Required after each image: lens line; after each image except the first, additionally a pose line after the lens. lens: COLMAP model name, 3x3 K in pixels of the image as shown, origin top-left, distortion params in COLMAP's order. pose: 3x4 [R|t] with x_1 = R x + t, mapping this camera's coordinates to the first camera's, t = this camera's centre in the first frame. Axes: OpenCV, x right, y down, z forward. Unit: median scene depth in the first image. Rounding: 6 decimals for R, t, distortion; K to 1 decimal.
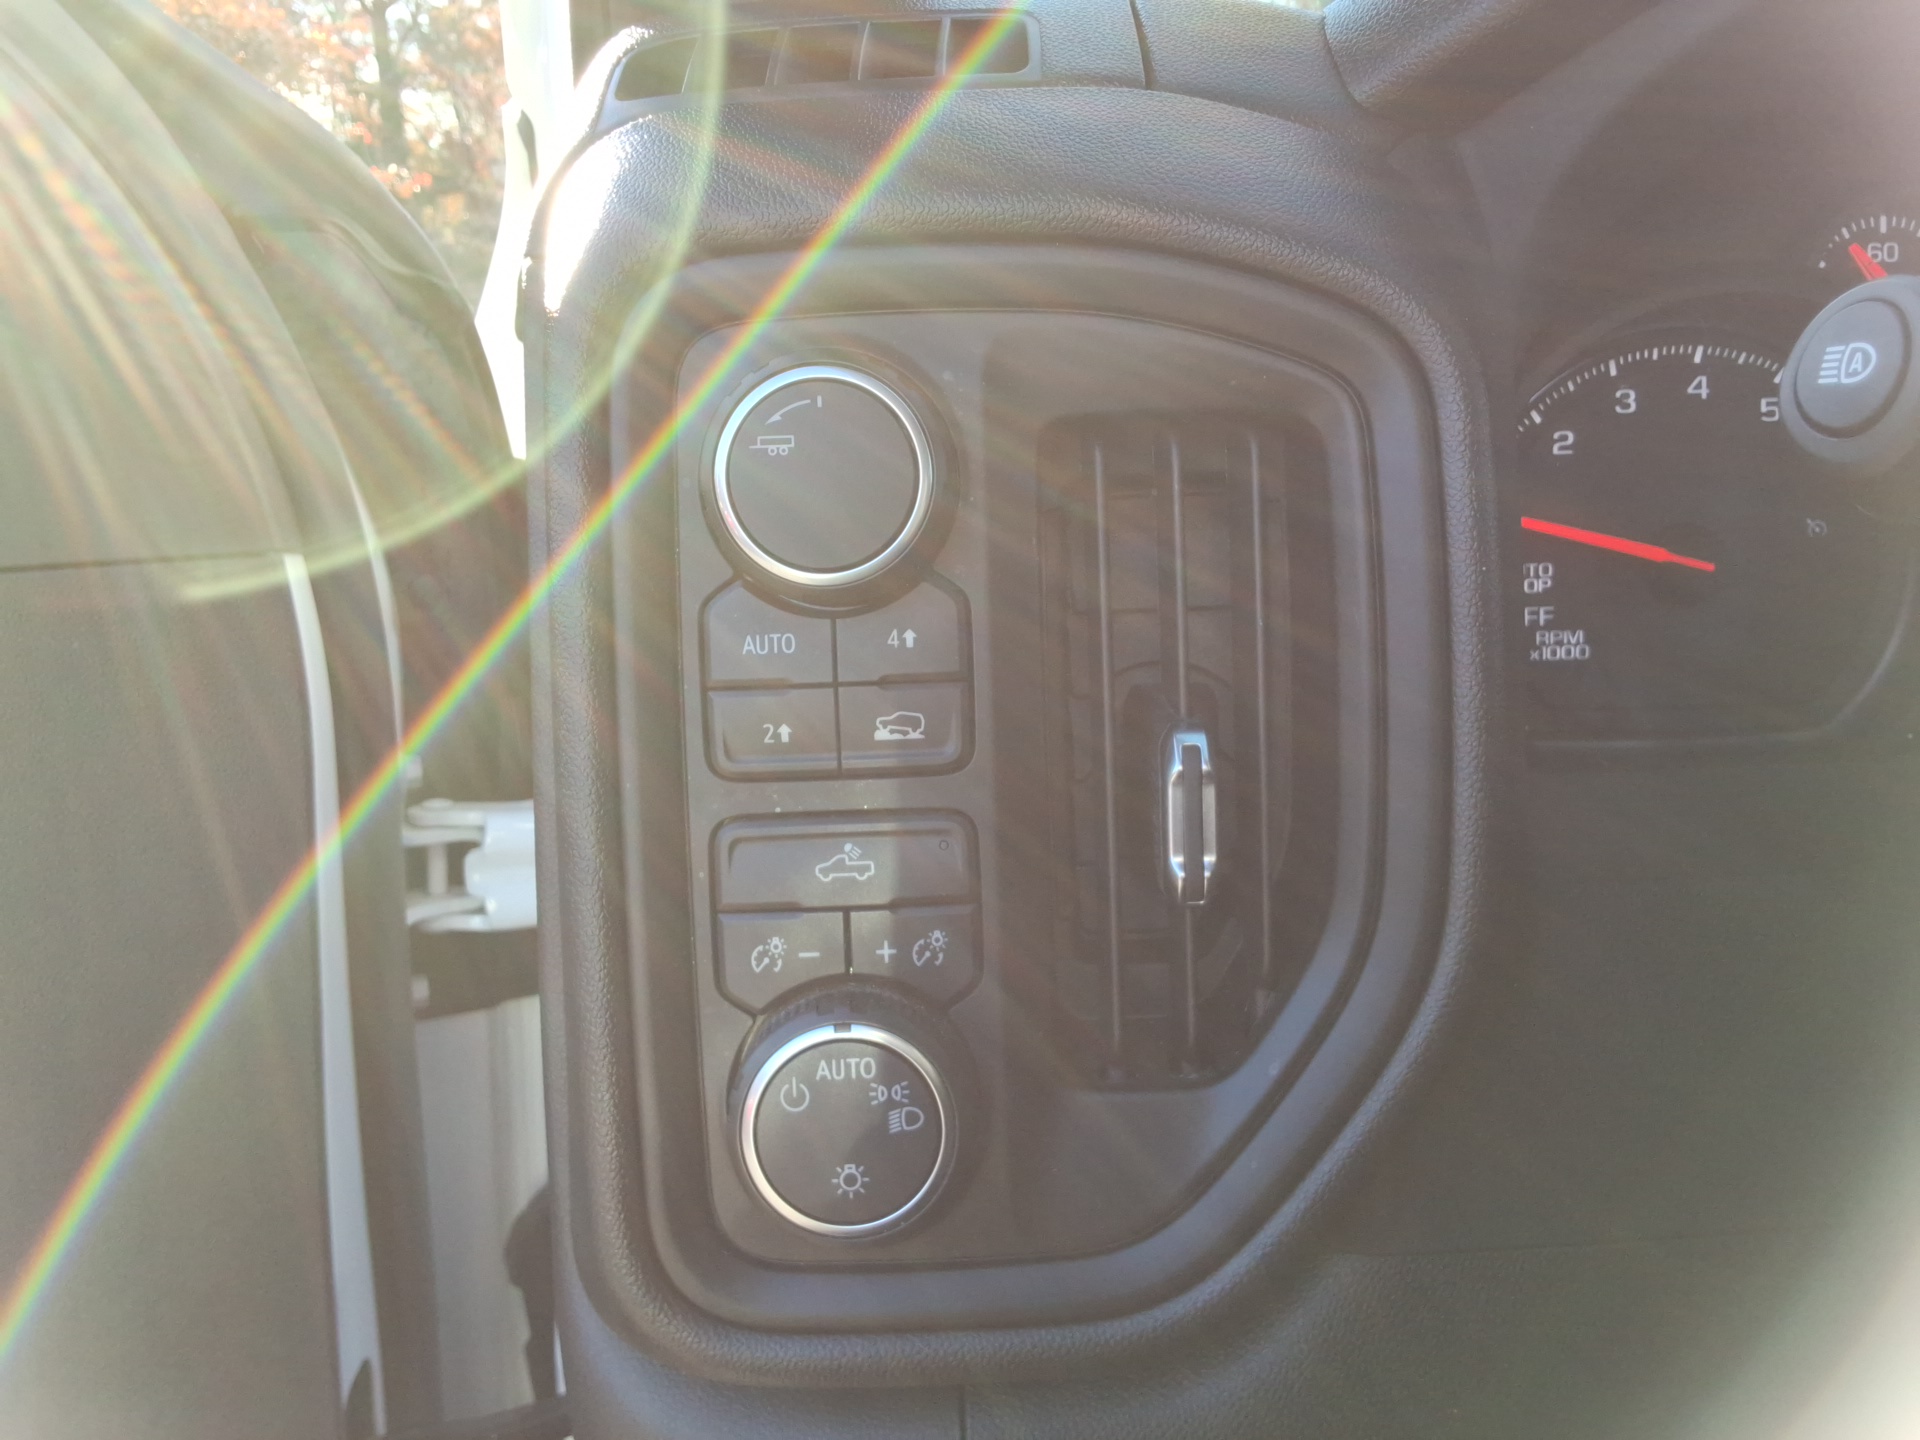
lens RADIAL K [[1555.0, 0, 949.4], [0, 1555.0, 714.1], [0, 0, 1]] dist [0.104042, -0.164359]
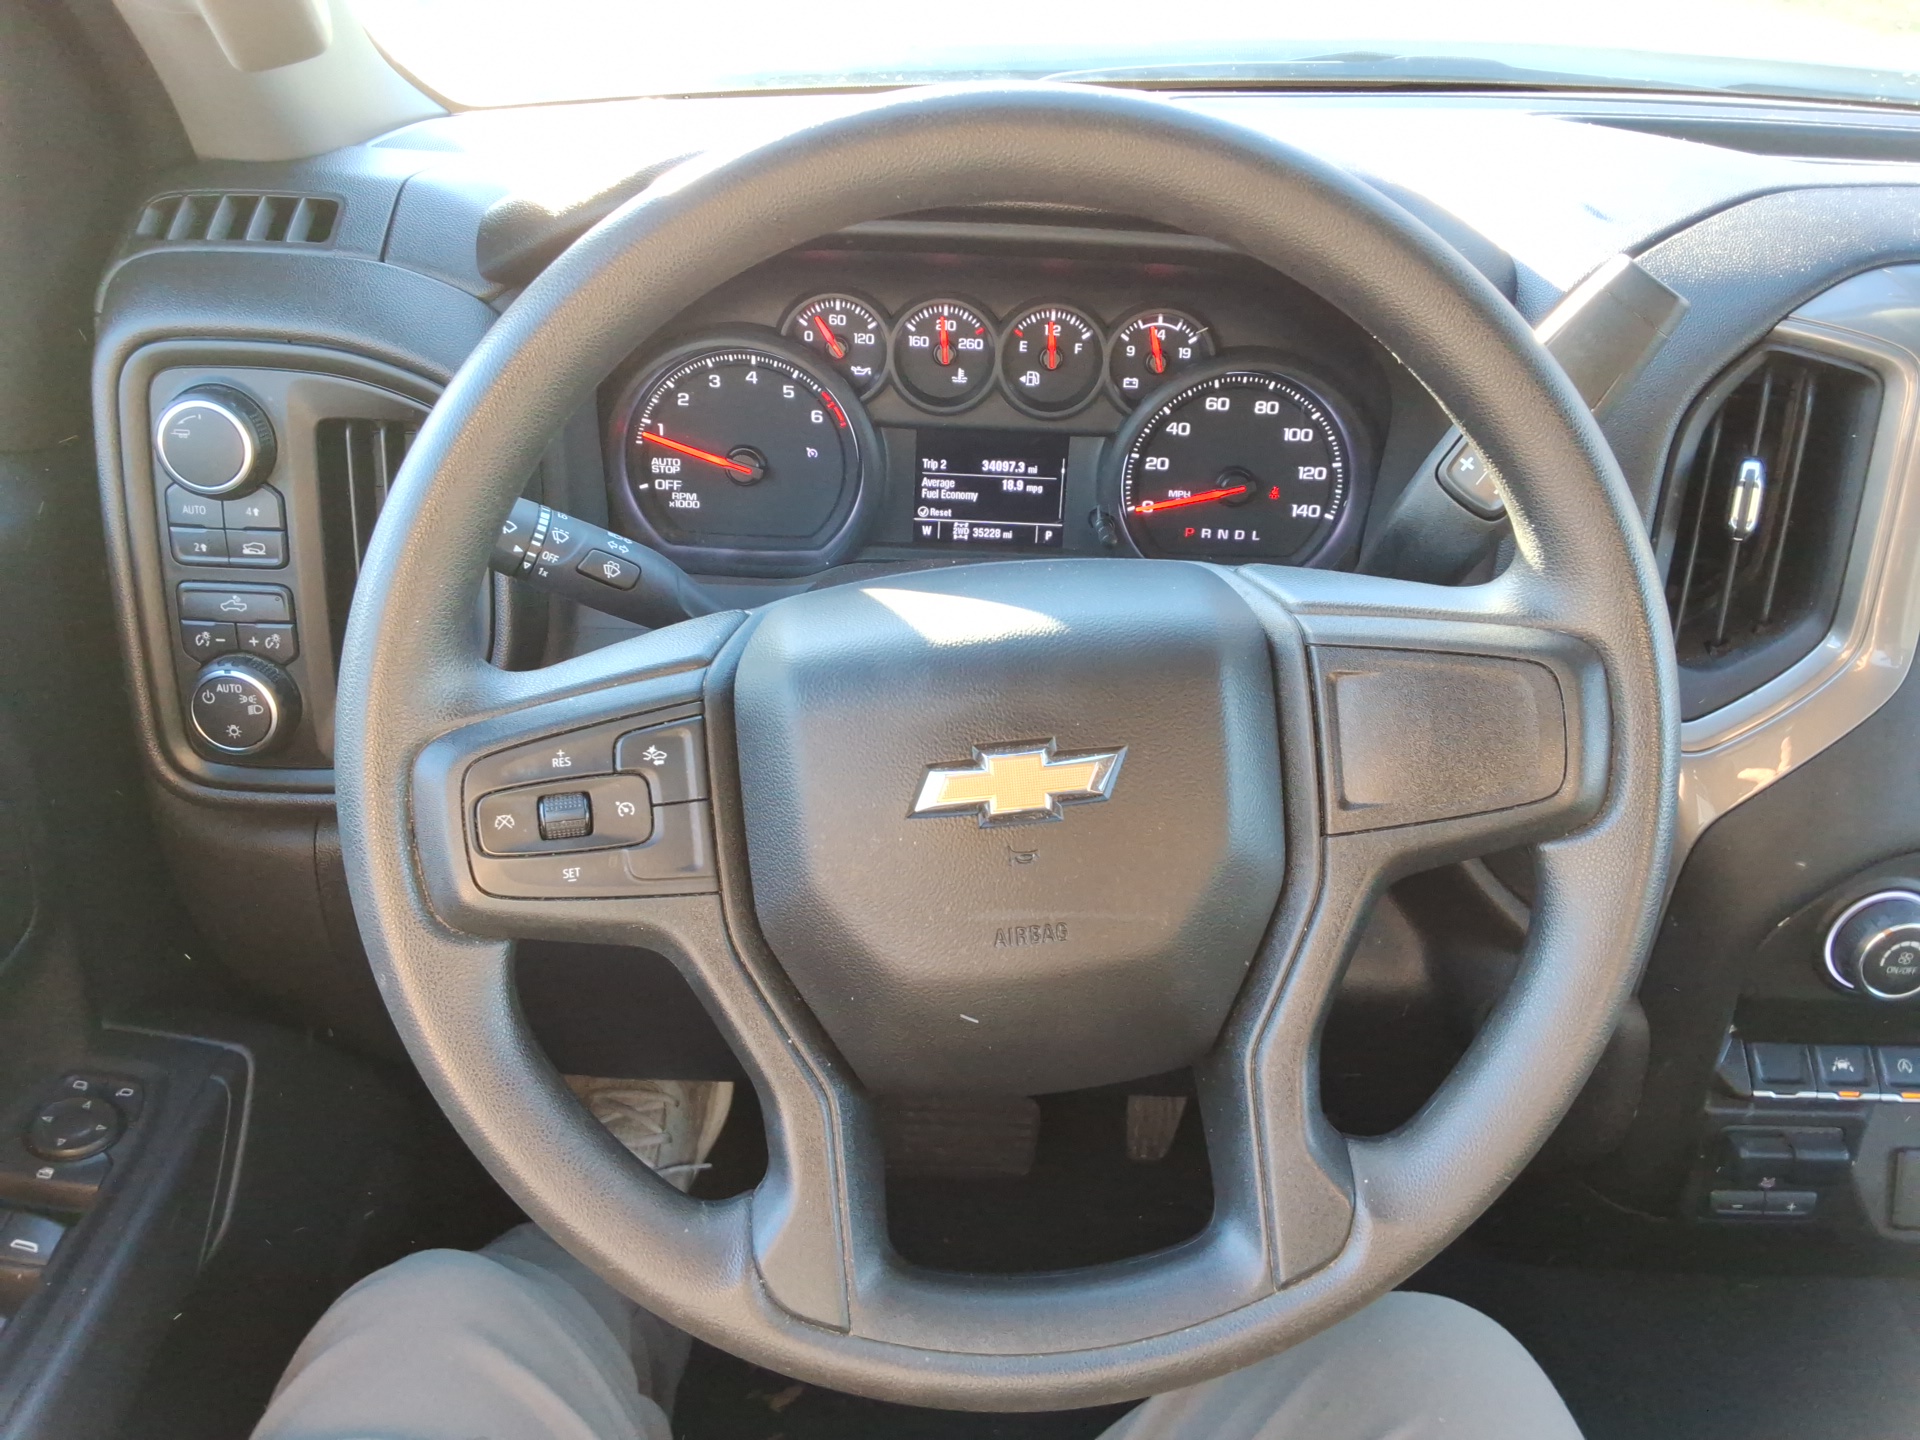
lens RADIAL K [[1555.0, 0, 972.5], [0, 1555.0, 709.6], [0, 0, 1]] dist [0.104042, -0.164359]
pose [[0.996071, 0.075812, 0.045761, 0.945275], [-0.085172, 0.961636, 0.260772, -0.466384], [-0.024236, -0.263645, 0.964315, -1.367733]]
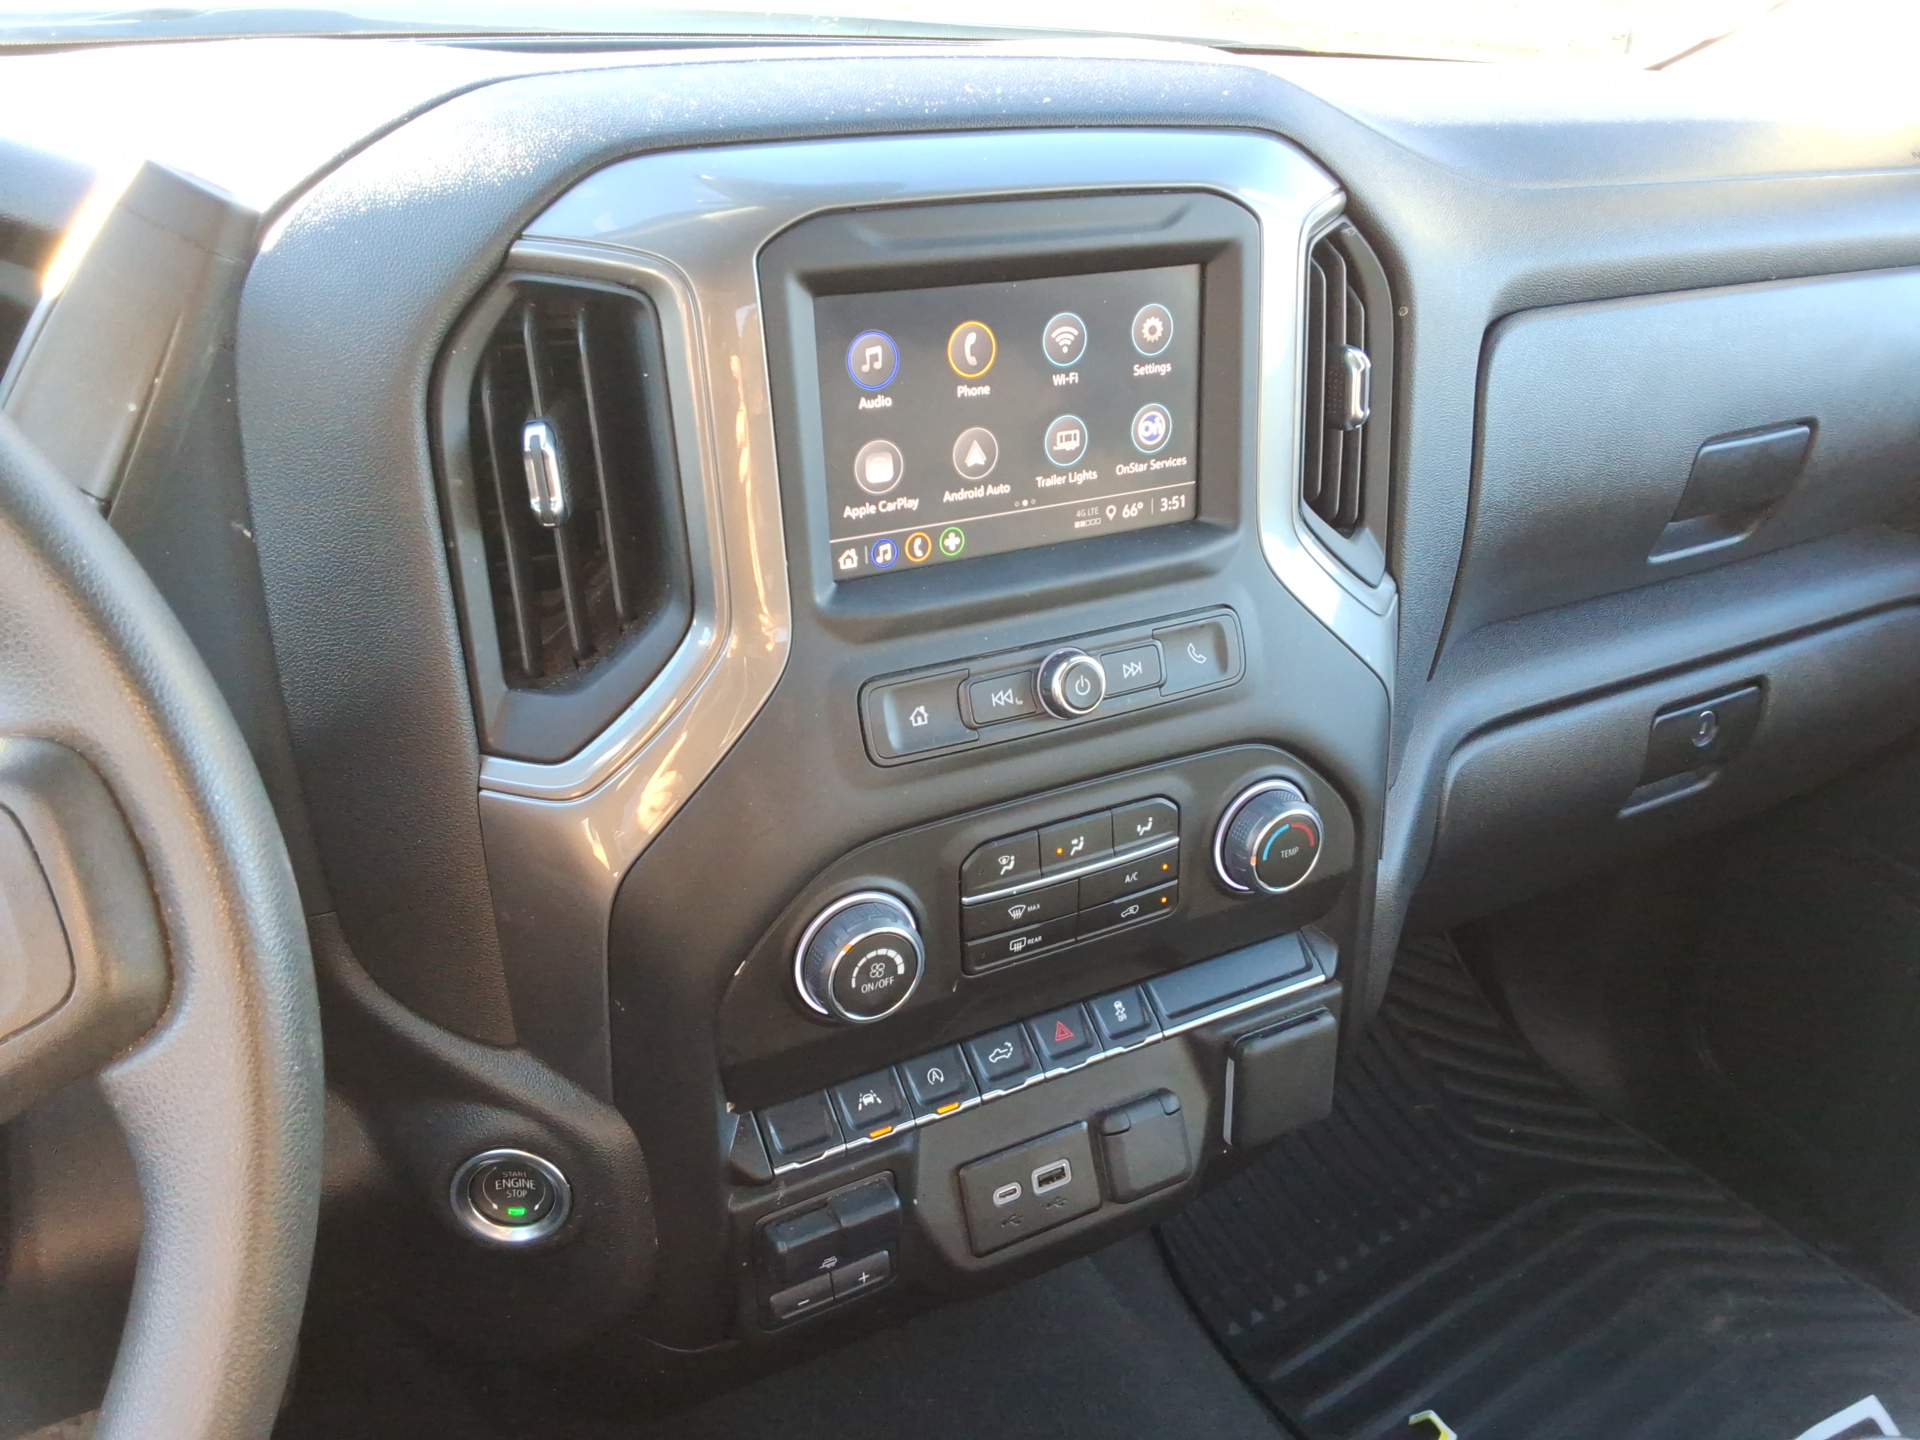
lens RADIAL K [[1555.0, 0, 974.7], [0, 1555.0, 717.1], [0, 0, 1]] dist [0.104042, -0.164359]
pose [[0.870402, -0.153430, 0.467823, 1.689541], [0.046373, 0.971526, 0.232350, -0.380593], [-0.490152, -0.180544, 0.852734, -0.921554]]
